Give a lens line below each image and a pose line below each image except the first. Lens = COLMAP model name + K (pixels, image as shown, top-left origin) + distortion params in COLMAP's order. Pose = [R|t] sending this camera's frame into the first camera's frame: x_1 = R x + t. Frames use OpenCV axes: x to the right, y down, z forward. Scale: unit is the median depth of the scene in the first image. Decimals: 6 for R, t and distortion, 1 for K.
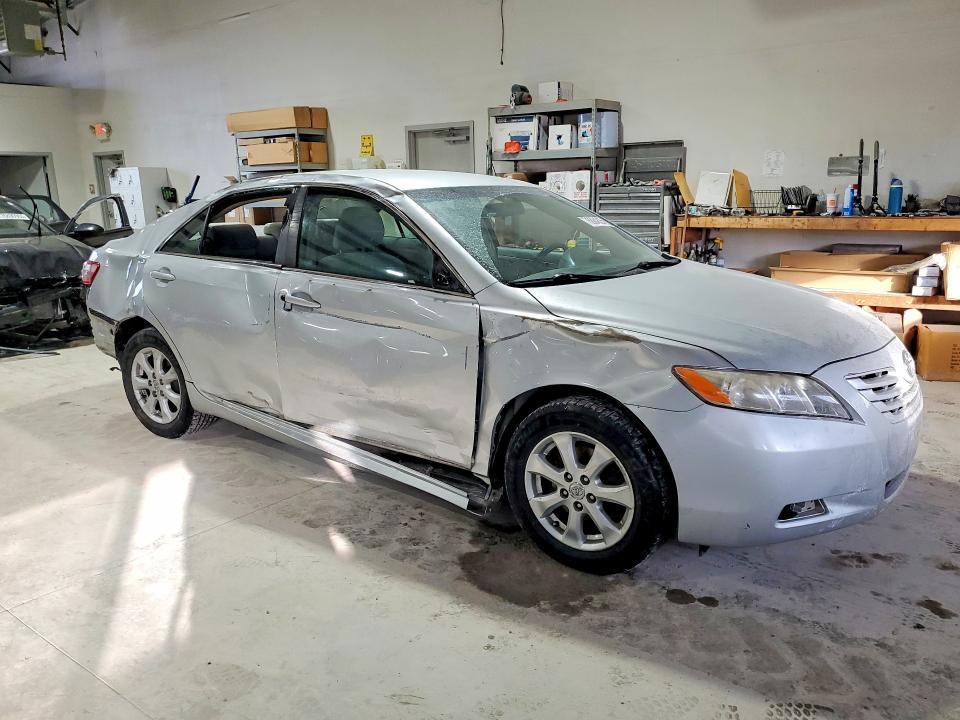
lens RADIAL K [[714.8, 0, 480.0], [0, 714.8, 360.0], [0, 0, 1]] dist [0.020343, 0.003561]
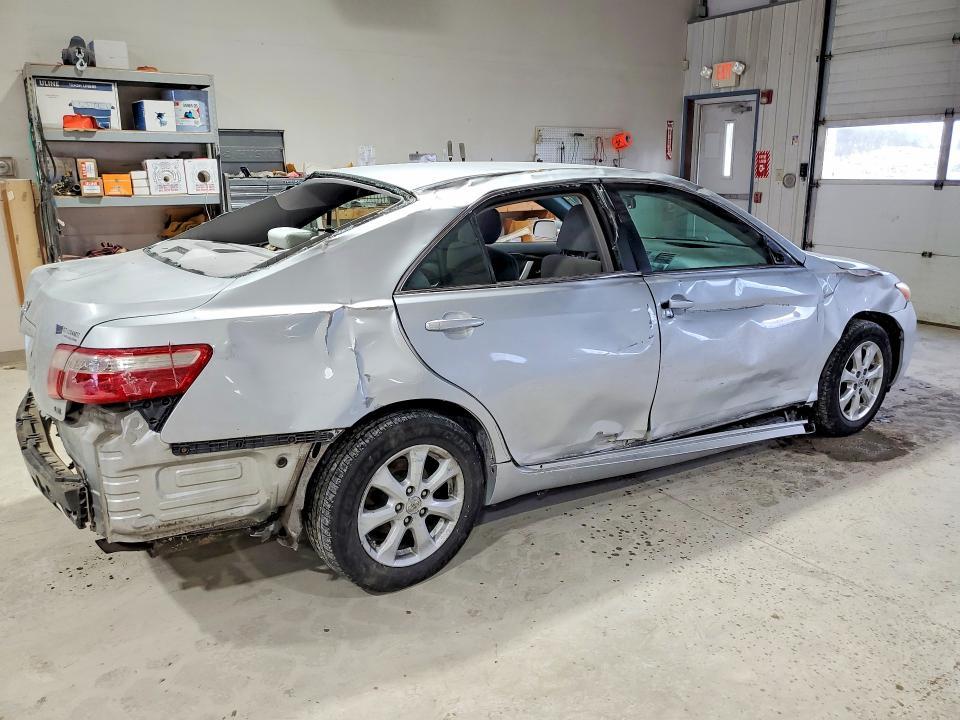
lens RADIAL K [[739.4, 0, 480.0], [0, 739.4, 360.0], [0, 0, 1]] dist [-0.001267, 0.000695]
pose [[0.372335, -0.223636, 0.900752, -0.584574], [0.216550, 0.964680, 0.149994, -0.100917], [-0.902481, 0.139210, 0.407612, 0.404120]]
